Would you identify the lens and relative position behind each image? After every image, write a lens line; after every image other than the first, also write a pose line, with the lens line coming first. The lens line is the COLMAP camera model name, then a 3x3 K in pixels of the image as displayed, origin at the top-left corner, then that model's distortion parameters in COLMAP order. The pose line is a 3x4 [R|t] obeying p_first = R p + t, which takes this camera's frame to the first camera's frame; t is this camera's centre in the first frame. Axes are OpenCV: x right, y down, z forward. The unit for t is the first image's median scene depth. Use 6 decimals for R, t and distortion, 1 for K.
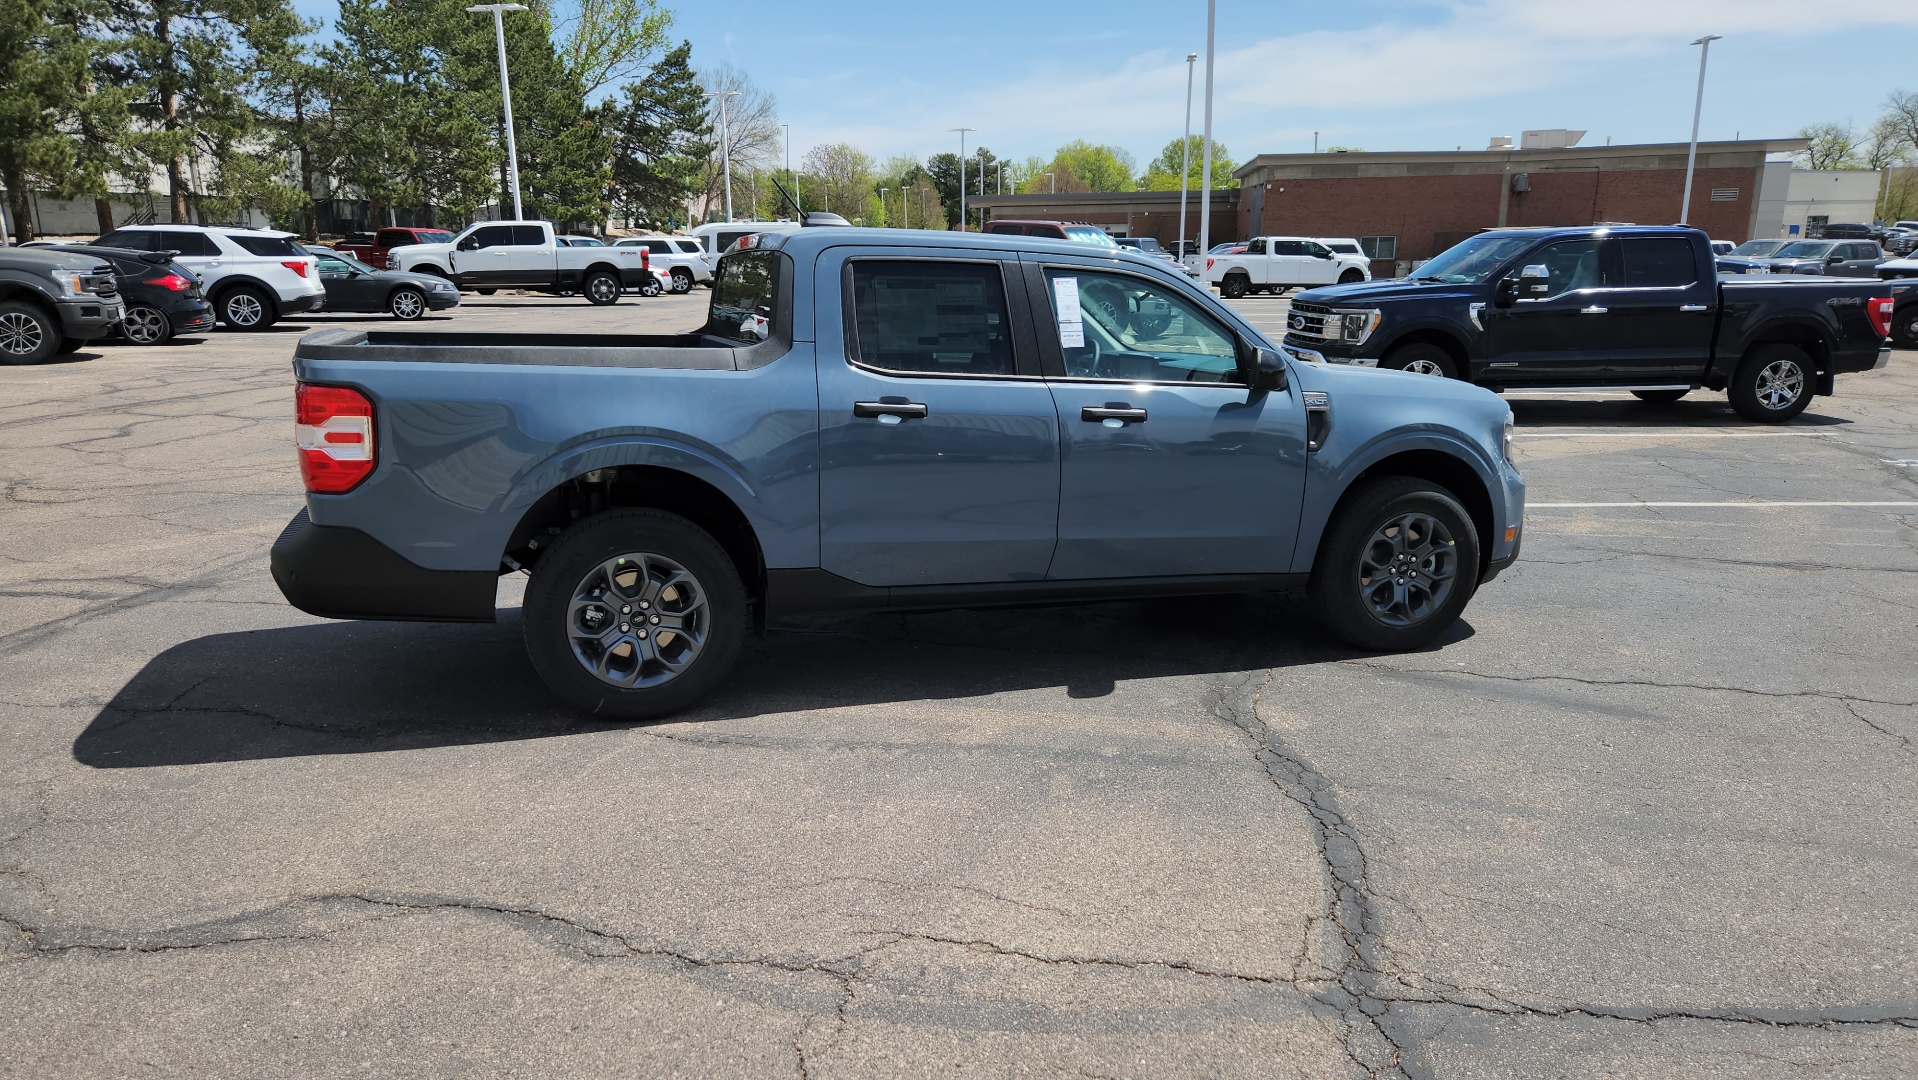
lens RADIAL K [[1284.9, 0, 930.2], [0, 1284.9, 557.1], [0, 0, 1]] dist [0.067804, -0.054054]
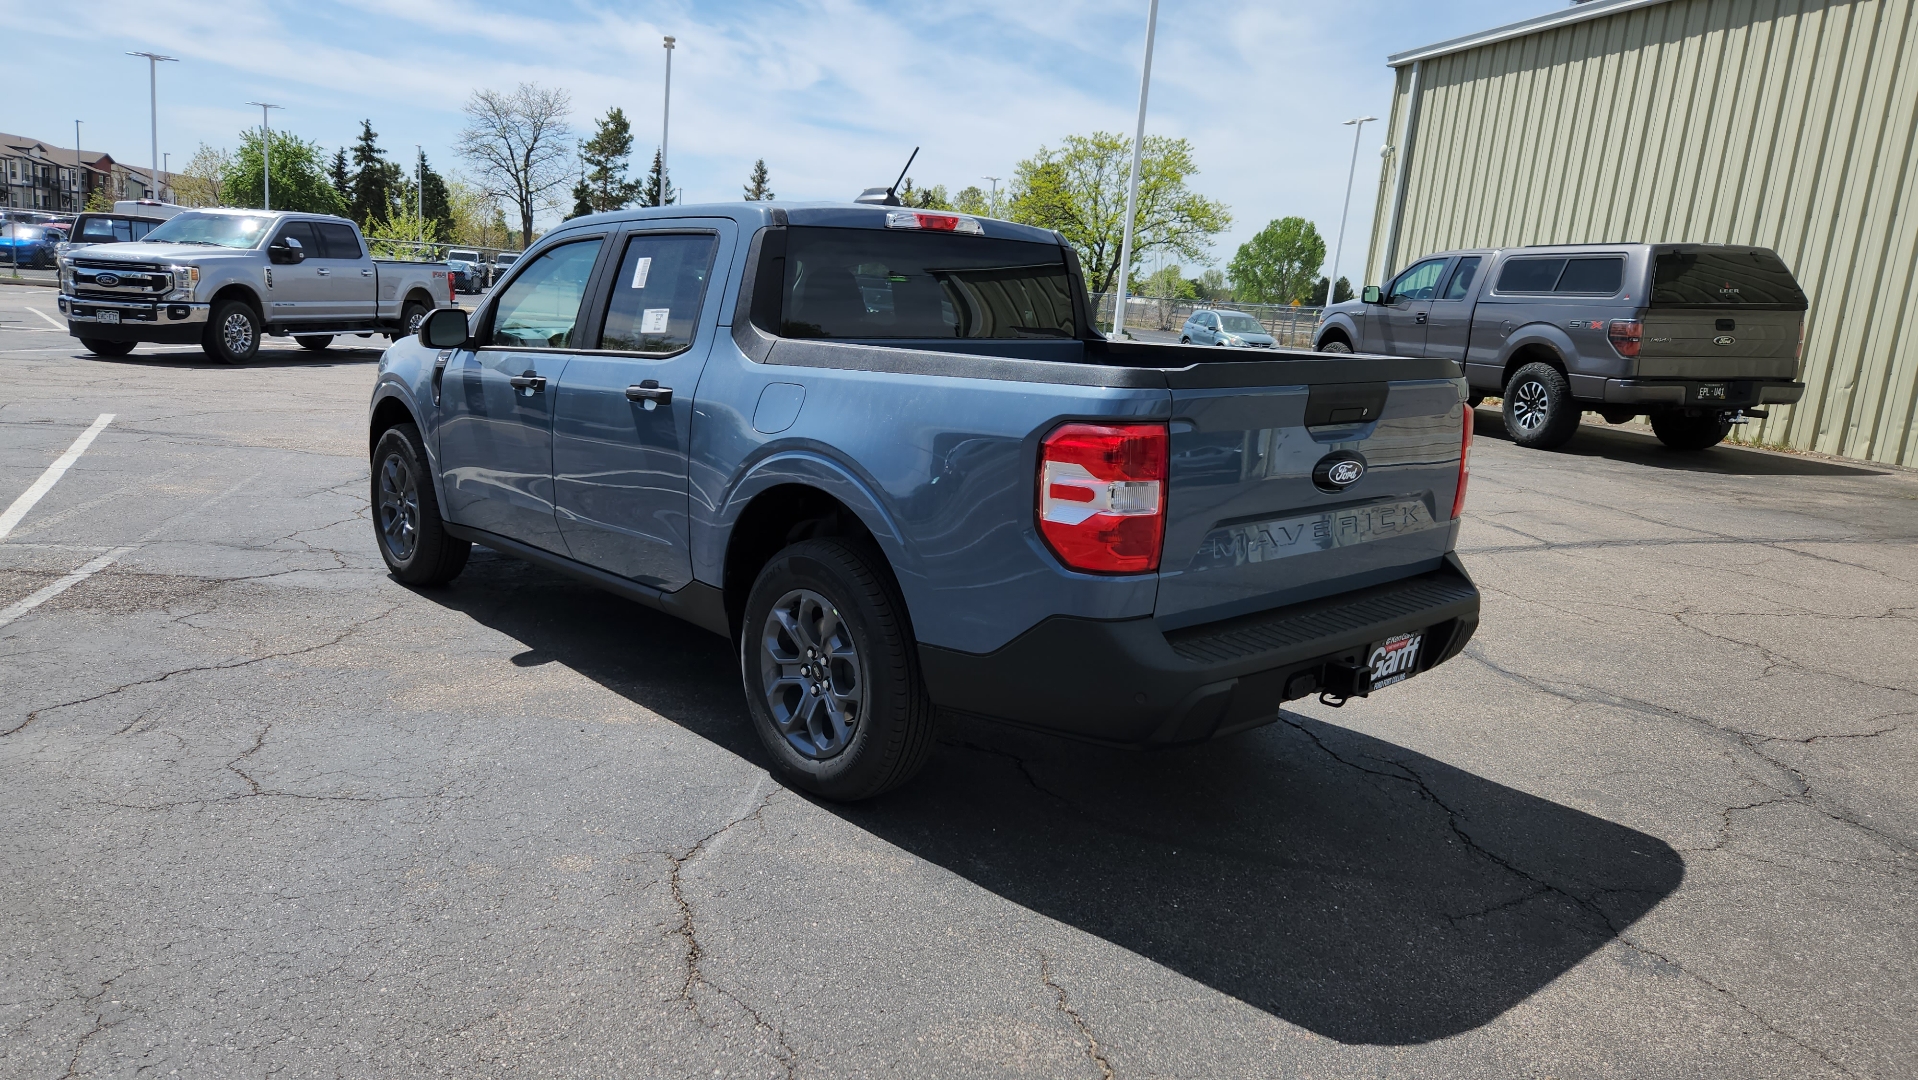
lens RADIAL K [[1283.6, 0, 932.6], [0, 1283.6, 520.9], [0, 0, 1]] dist [0.072911, -0.059195]
pose [[-0.396399, -0.189312, 0.898348, -0.218083], [0.143394, 0.953733, 0.264257, -0.065214], [-0.906811, 0.233569, -0.350913, 0.311816]]
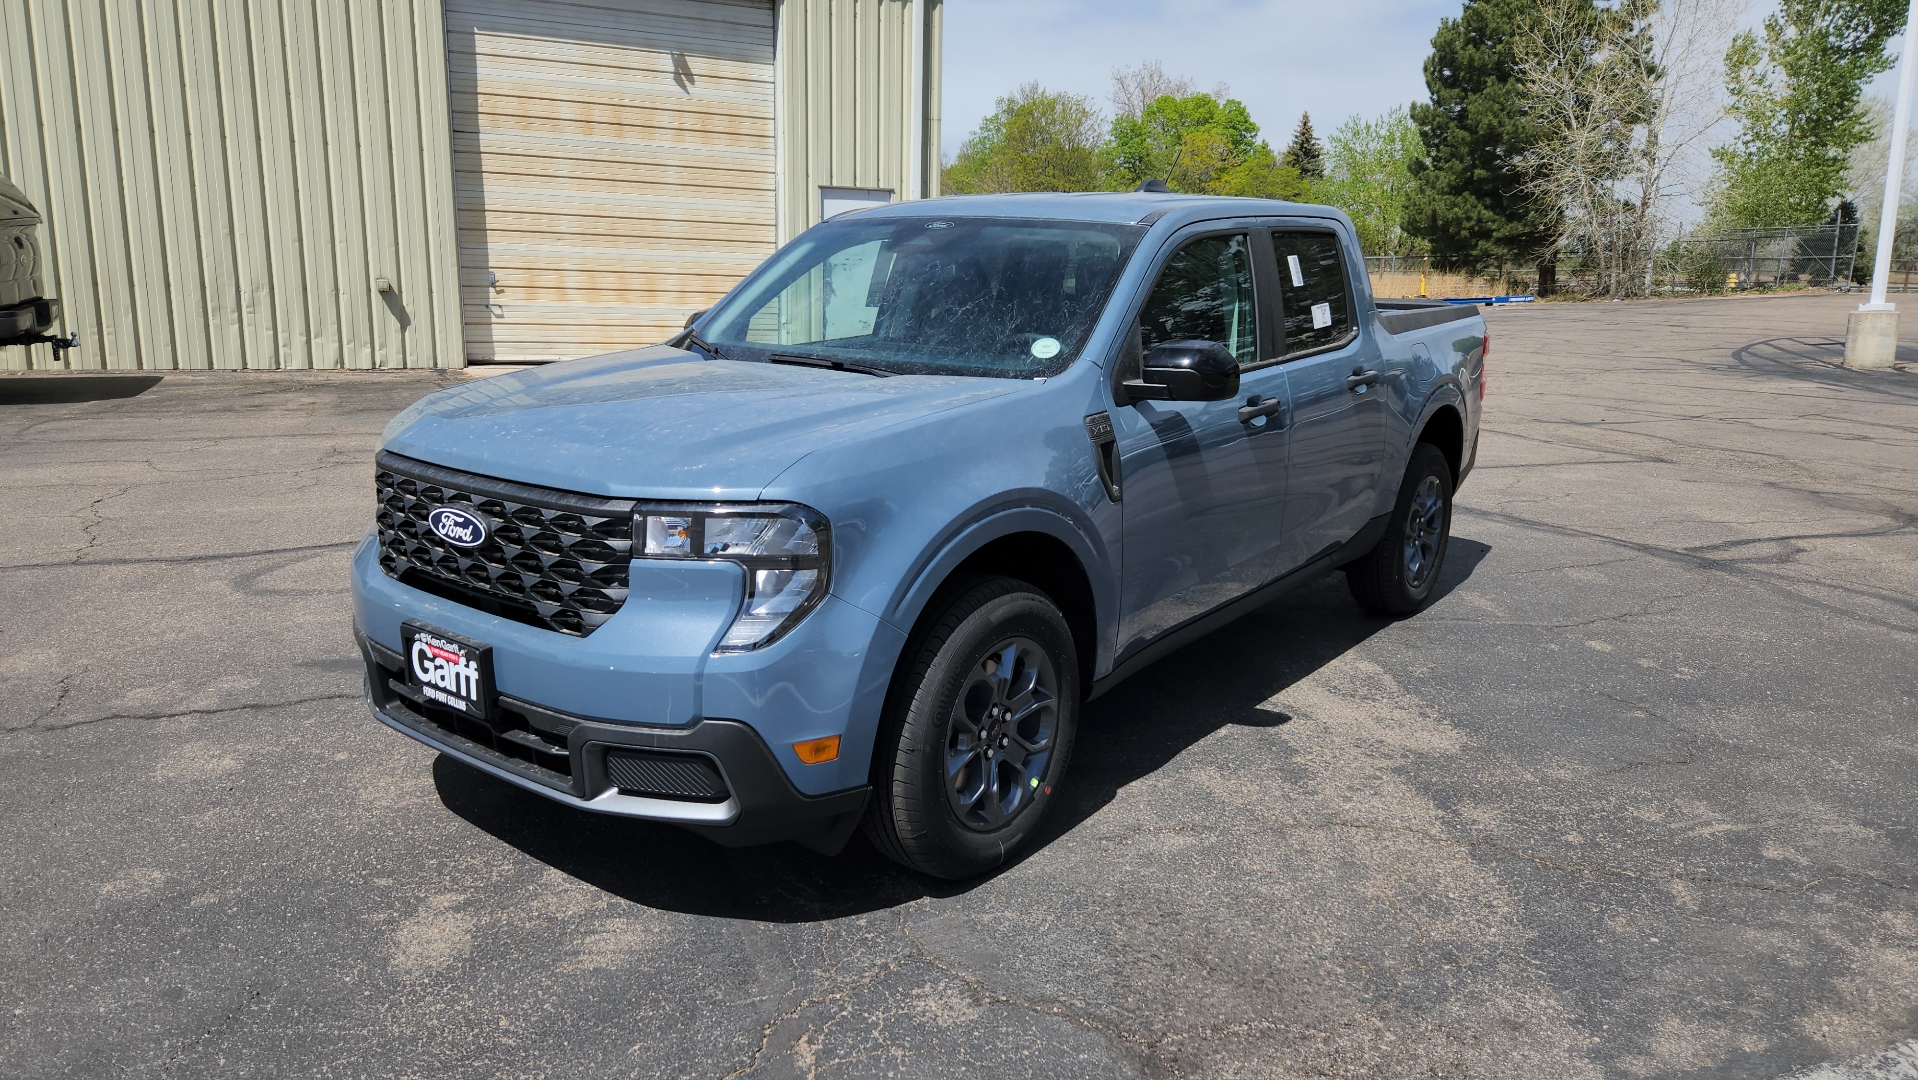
lens RADIAL K [[1283.5, 0, 925.5], [0, 1283.5, 531.5], [0, 0, 1]] dist [0.064126, -0.043751]
pose [[-0.835188, 0.092822, -0.542075, 0.144106], [-0.138678, 0.918259, 0.370903, -0.084929], [0.532193, 0.384948, -0.754046, 0.409681]]
